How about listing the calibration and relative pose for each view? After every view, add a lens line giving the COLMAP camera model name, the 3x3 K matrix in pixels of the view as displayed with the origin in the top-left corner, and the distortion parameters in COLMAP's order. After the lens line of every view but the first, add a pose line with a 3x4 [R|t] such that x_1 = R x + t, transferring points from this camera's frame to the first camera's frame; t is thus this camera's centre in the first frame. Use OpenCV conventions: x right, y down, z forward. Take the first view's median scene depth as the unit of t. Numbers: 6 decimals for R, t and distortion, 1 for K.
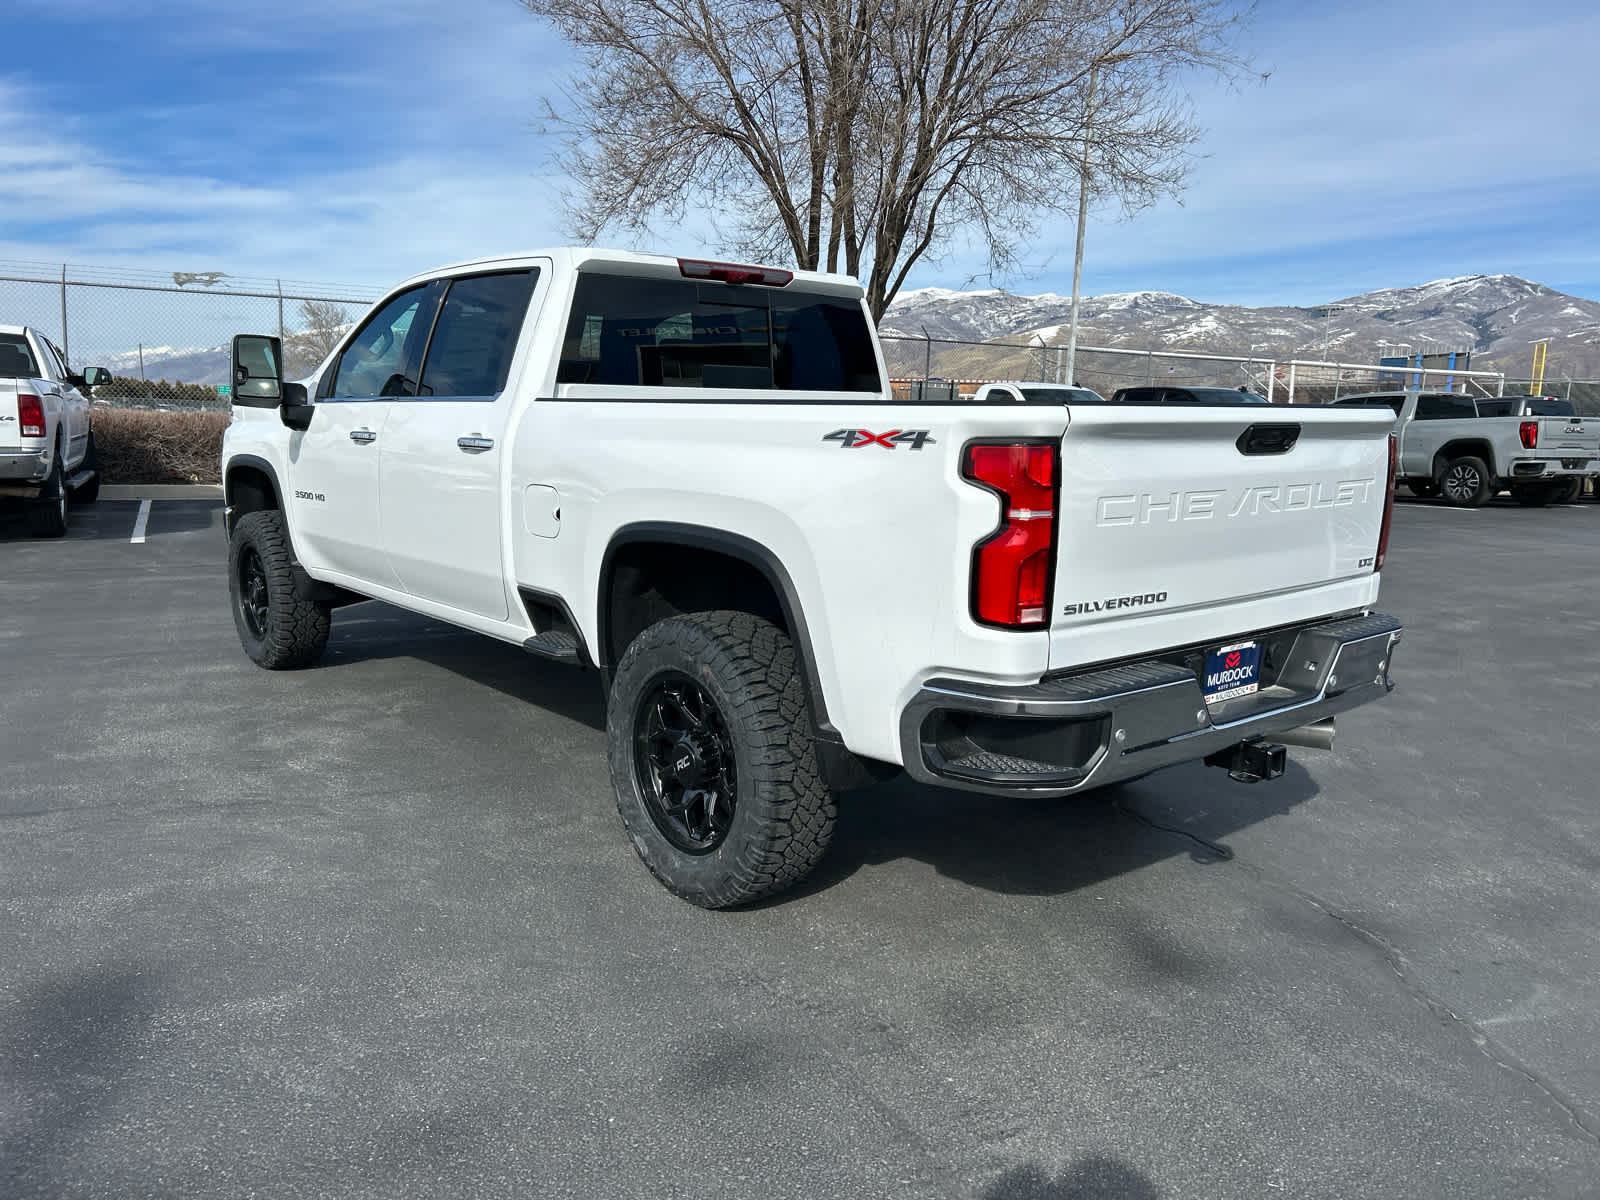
lens RADIAL K [[1199.7, 0, 778.4], [0, 1199.7, 600.9], [0, 0, 1]] dist [0.090680, -0.105745]
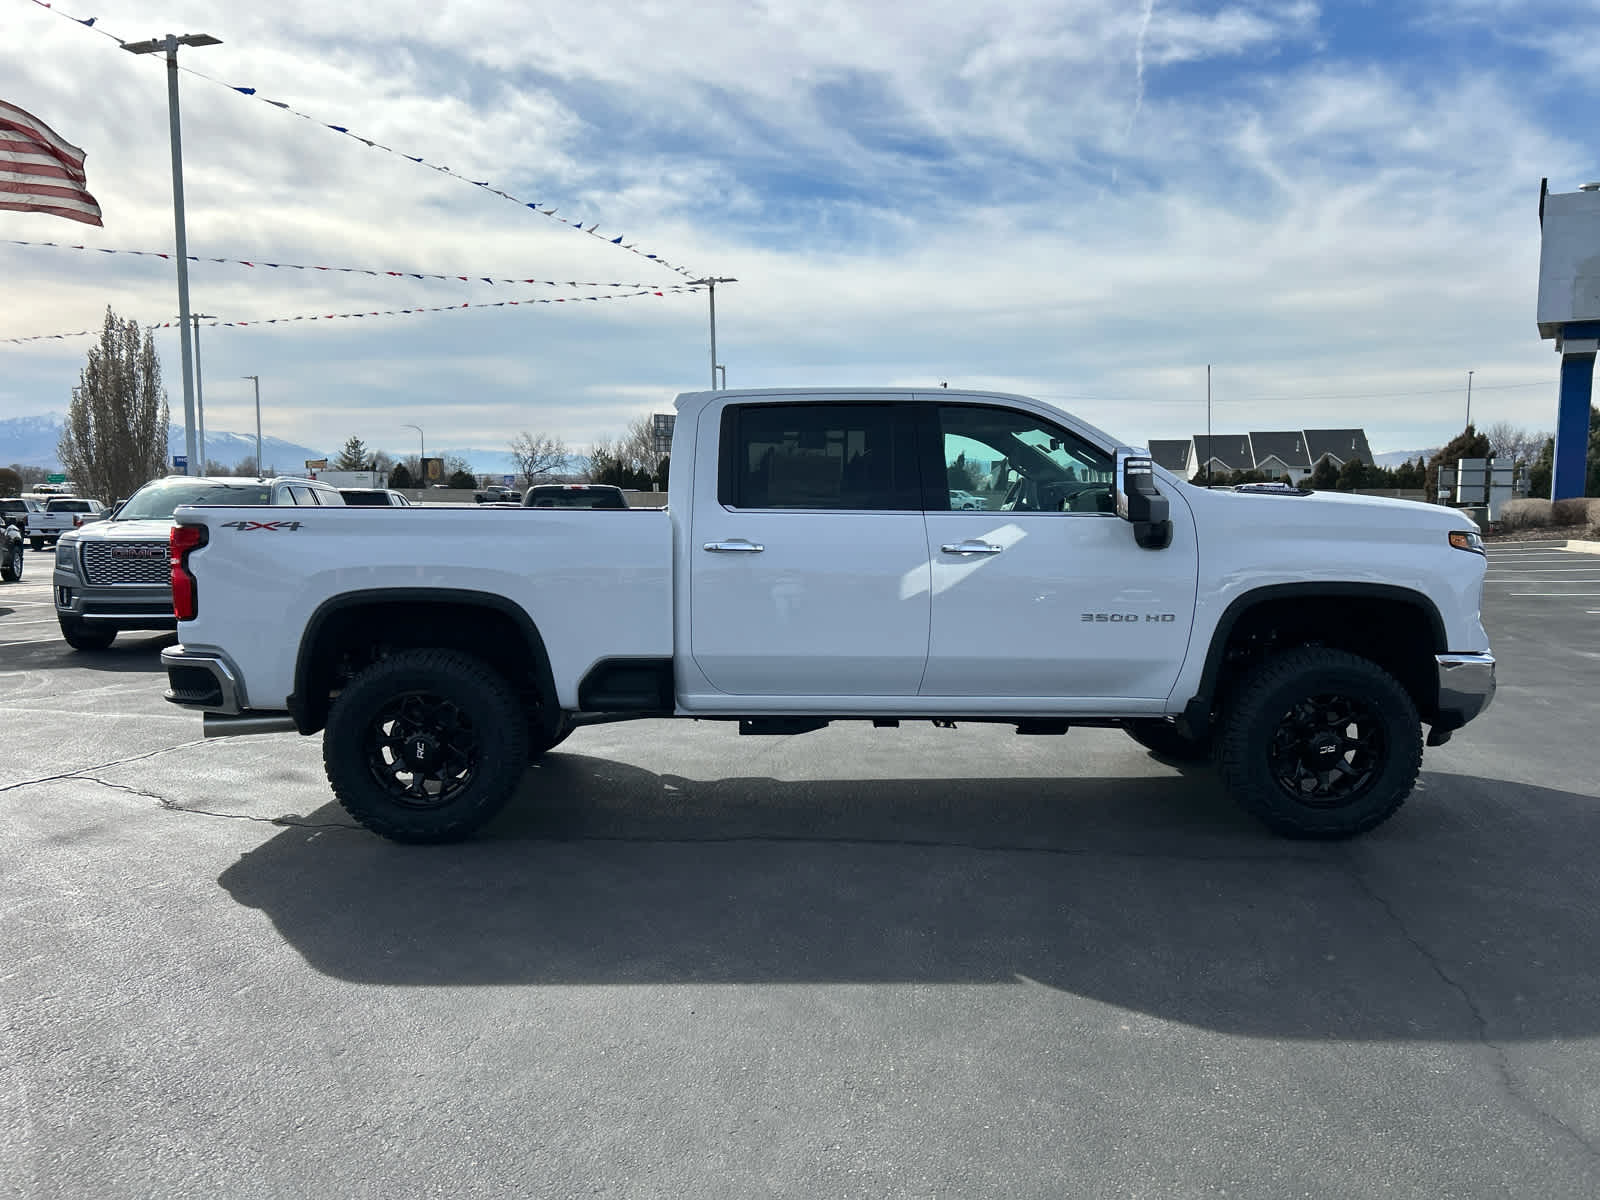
lens RADIAL K [[1206.6, 0, 802.4], [0, 1206.6, 602.4], [0, 0, 1]] dist [0.059038, -0.059330]
pose [[-0.625530, 0.046655, -0.778804, 1.237289], [-0.135185, 0.976630, 0.167086, -0.412485], [0.768399, 0.209800, -0.604605, 2.608373]]
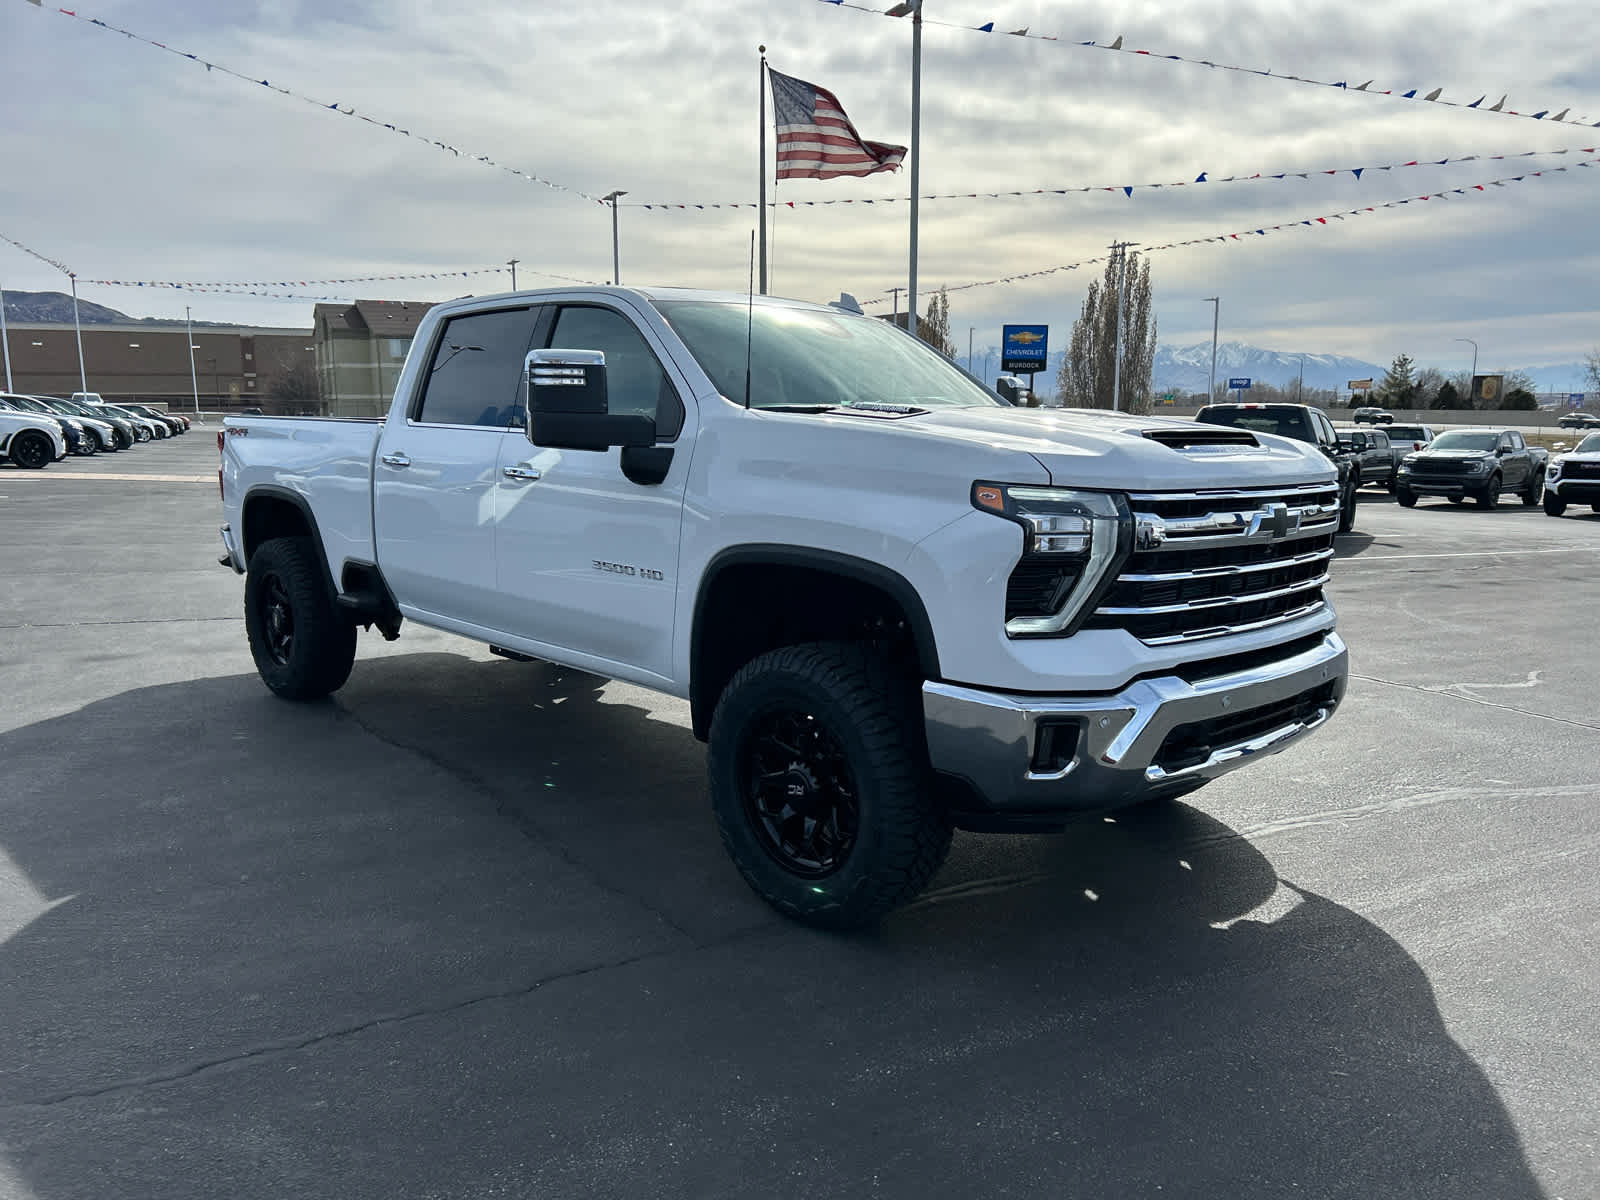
lens RADIAL K [[1206.6, 0, 802.4], [0, 1206.6, 602.4], [0, 0, 1]] dist [0.059038, -0.059330]
pose [[-0.995816, -0.018170, -0.089552, -0.261208], [-0.044783, 0.951311, 0.304962, -0.536191], [0.079651, 0.307697, -0.948145, 3.162532]]
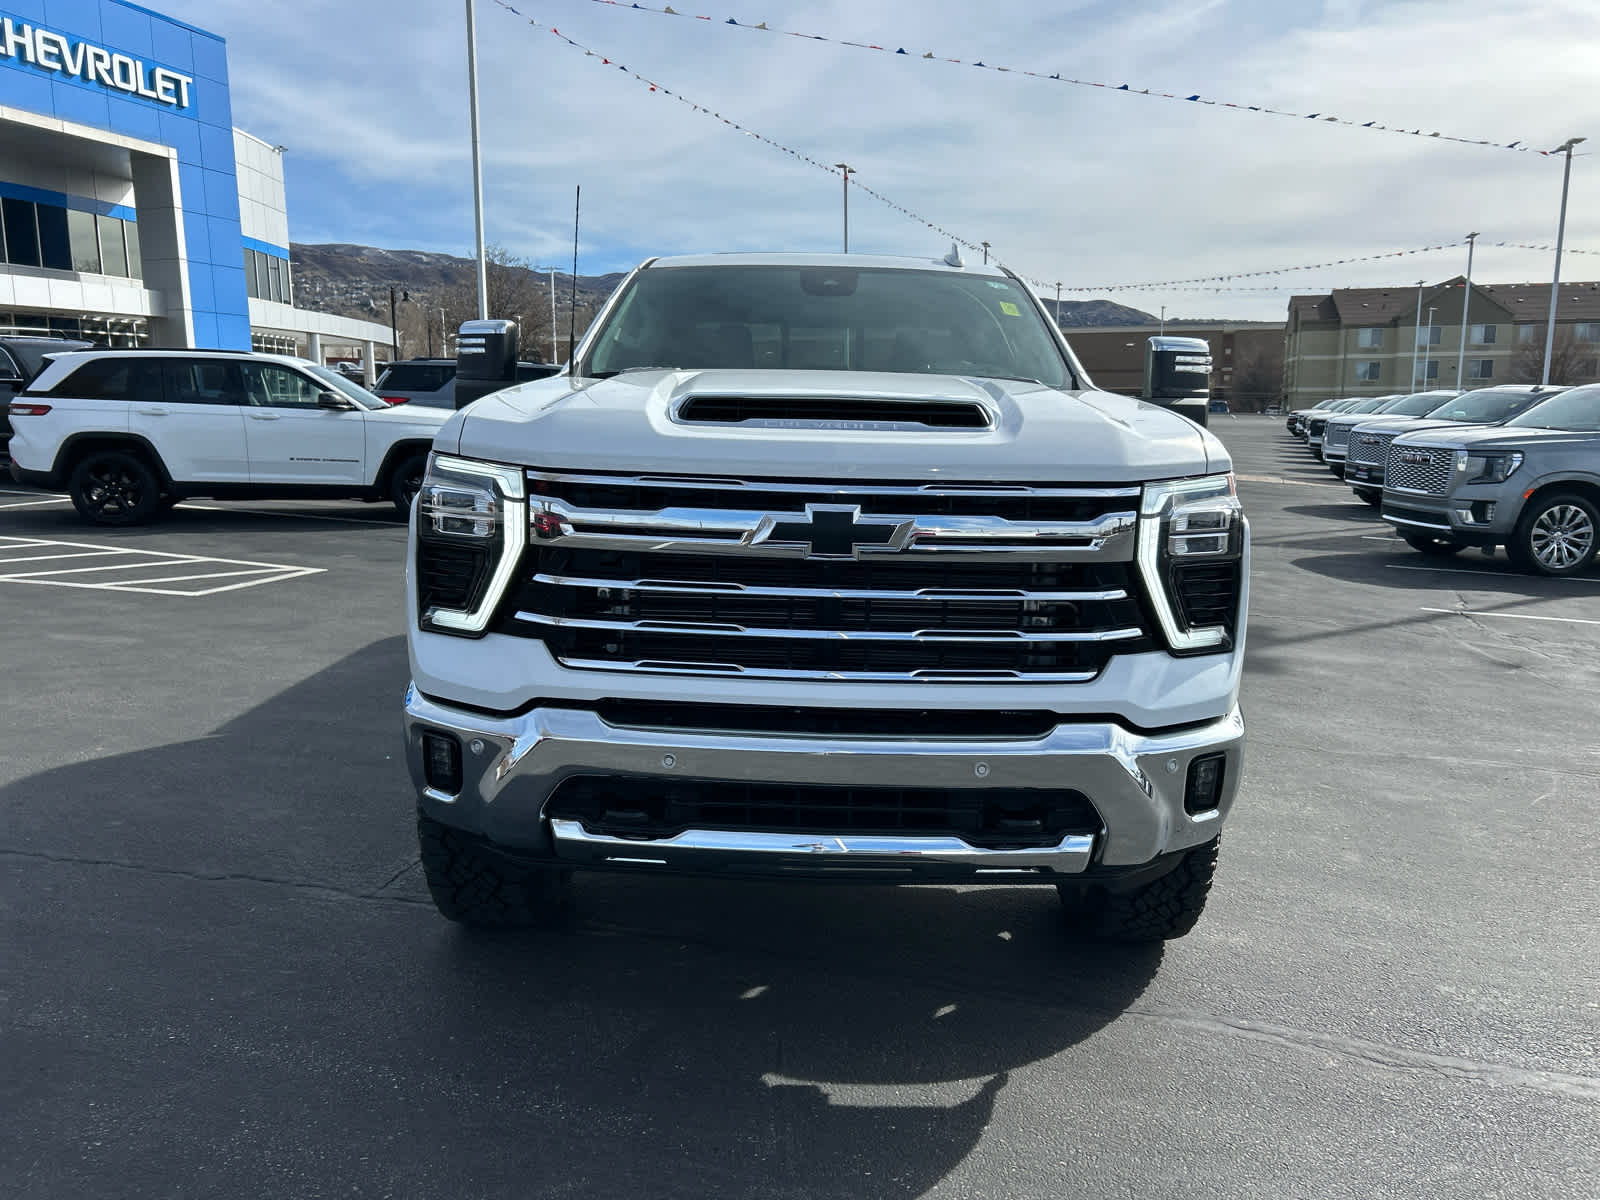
lens RADIAL K [[1206.6, 0, 802.4], [0, 1206.6, 602.4], [0, 0, 1]] dist [0.059038, -0.059330]
pose [[-0.773872, -0.142885, 0.617013, -1.155440], [0.064795, 0.951245, 0.301553, -0.481422], [-0.630019, 0.273342, -0.726884, 2.746200]]
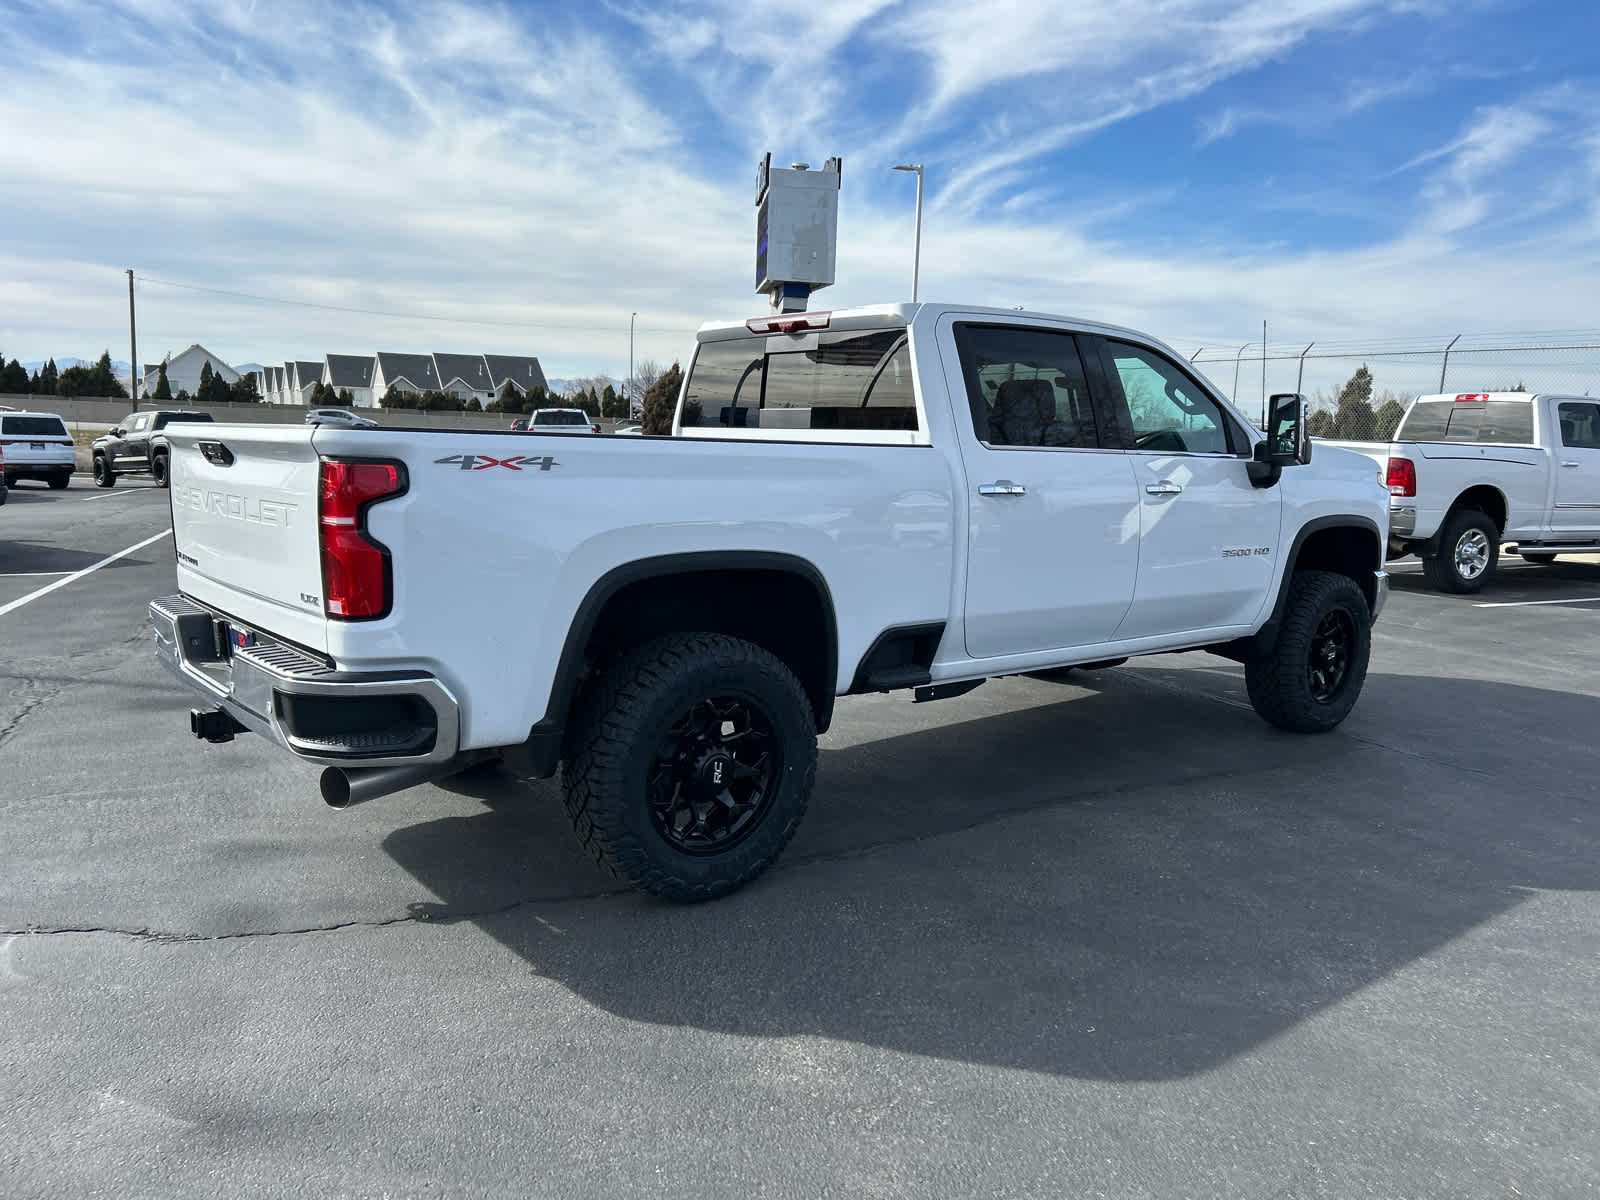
lens RADIAL K [[1206.6, 0, 802.4], [0, 1206.6, 602.4], [0, 0, 1]] dist [0.059038, -0.059330]
pose [[0.000737, 0.120434, -0.992721, 1.437381], [-0.185950, 0.975424, 0.118197, -0.212345], [0.982559, 0.184509, 0.023114, 1.395193]]
